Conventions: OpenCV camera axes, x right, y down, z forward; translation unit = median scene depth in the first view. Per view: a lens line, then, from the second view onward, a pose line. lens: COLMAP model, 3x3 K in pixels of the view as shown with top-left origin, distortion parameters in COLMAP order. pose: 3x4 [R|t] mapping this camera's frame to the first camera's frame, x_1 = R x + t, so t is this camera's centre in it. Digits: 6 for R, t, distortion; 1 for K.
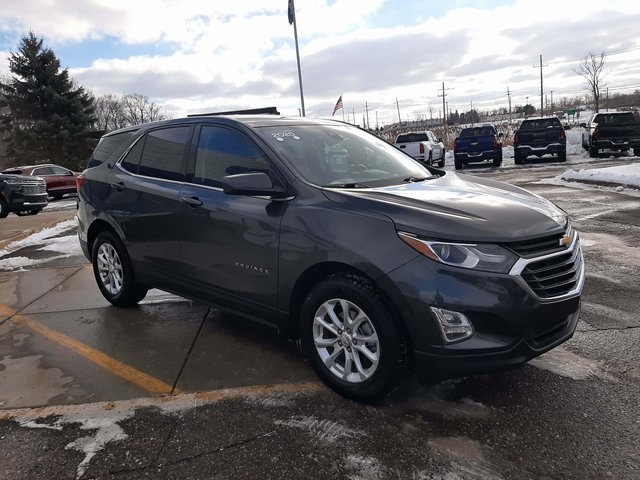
lens RADIAL K [[500.2, 0, 327.0], [0, 500.2, 229.2], [0, 0, 1]] dist [0.036975, -0.088138]
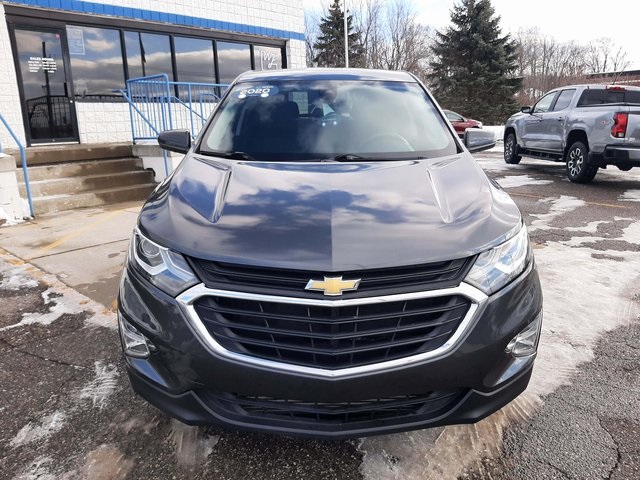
lens RADIAL K [[500.2, 0, 327.0], [0, 500.2, 229.2], [0, 0, 1]] dist [0.036975, -0.088138]
pose [[0.665750, 0.224362, -0.711645, 0.845410], [-0.151923, 0.974504, 0.165109, -0.137096], [0.730545, -0.001806, 0.682862, 0.557202]]
